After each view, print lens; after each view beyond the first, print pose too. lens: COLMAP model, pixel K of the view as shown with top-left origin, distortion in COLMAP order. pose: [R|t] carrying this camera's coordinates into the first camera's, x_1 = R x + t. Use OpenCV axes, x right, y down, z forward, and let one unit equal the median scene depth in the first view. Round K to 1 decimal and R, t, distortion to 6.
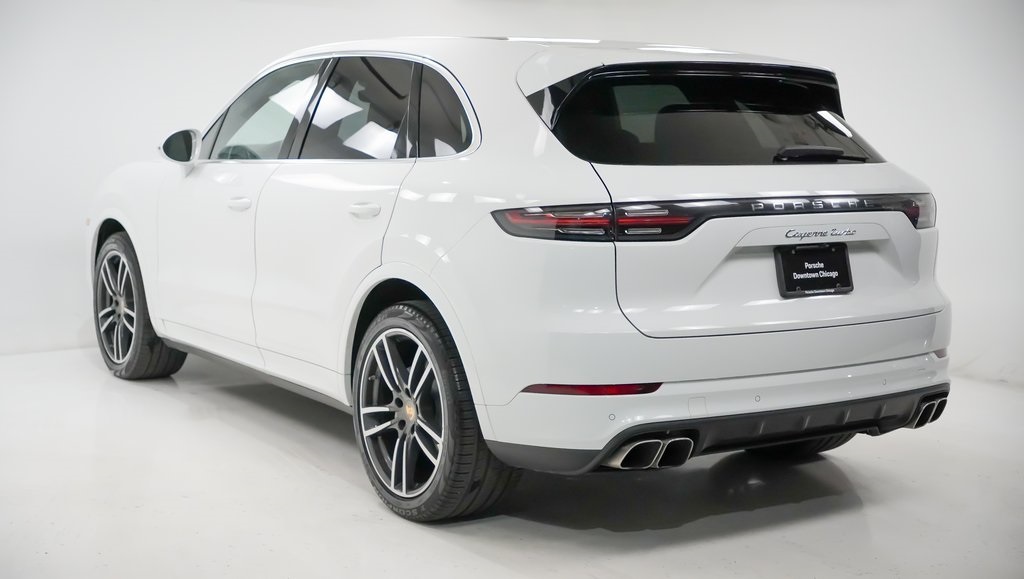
lens RADIAL K [[1412.0, 0, 508.3], [0, 1412.0, 287.8], [0, 0, 1]] dist [0.026387, 0.000000]
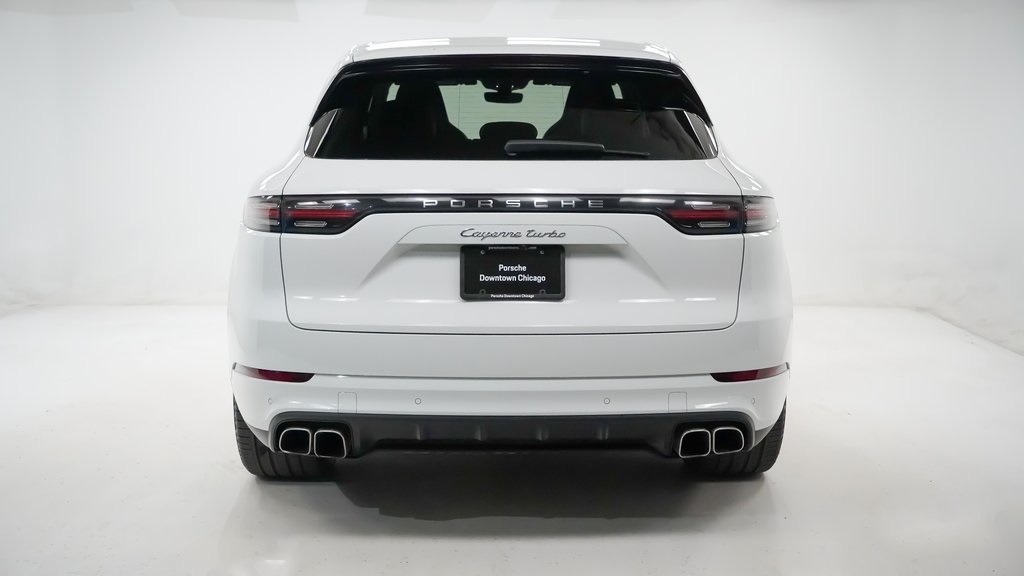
lens RADIAL K [[1117.1, 0, 514.7], [0, 1117.1, 281.1], [0, 0, 1]] dist [-0.058406, 0.000000]
pose [[0.842935, 0.067701, -0.533738, 0.610494], [-0.054112, 0.997689, 0.041091, -0.037493], [0.535287, -0.005755, 0.844651, 0.372881]]
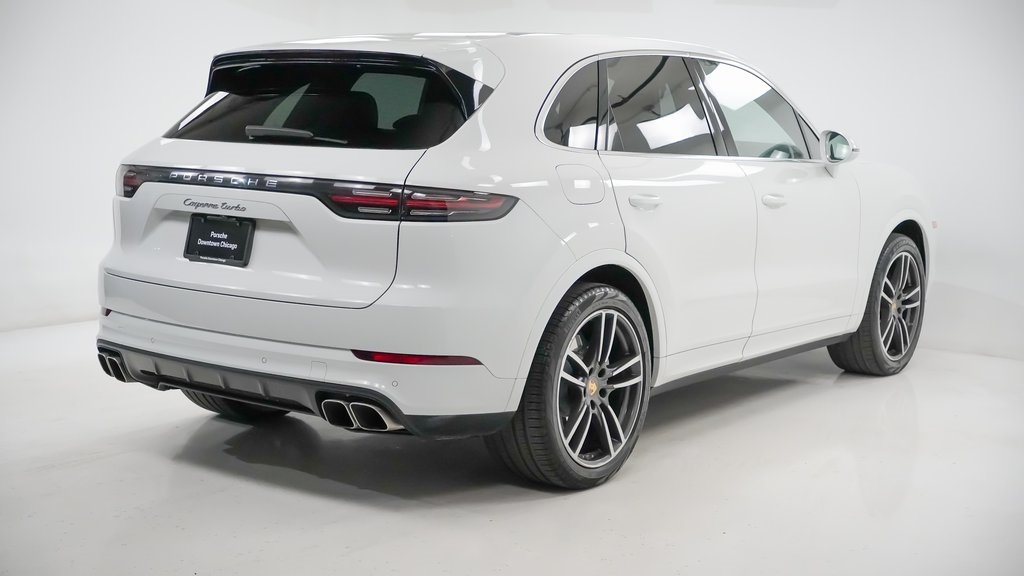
lens RADIAL K [[1392.2, 0, 509.7], [0, 1392.2, 296.9], [0, 0, 1]] dist [0.042858, 0.000000]
pose [[0.349504, 0.119709, -0.929256, 1.284175], [-0.130428, 0.988364, 0.078267, -0.081406], [0.927812, 0.093847, 0.361050, 0.821063]]
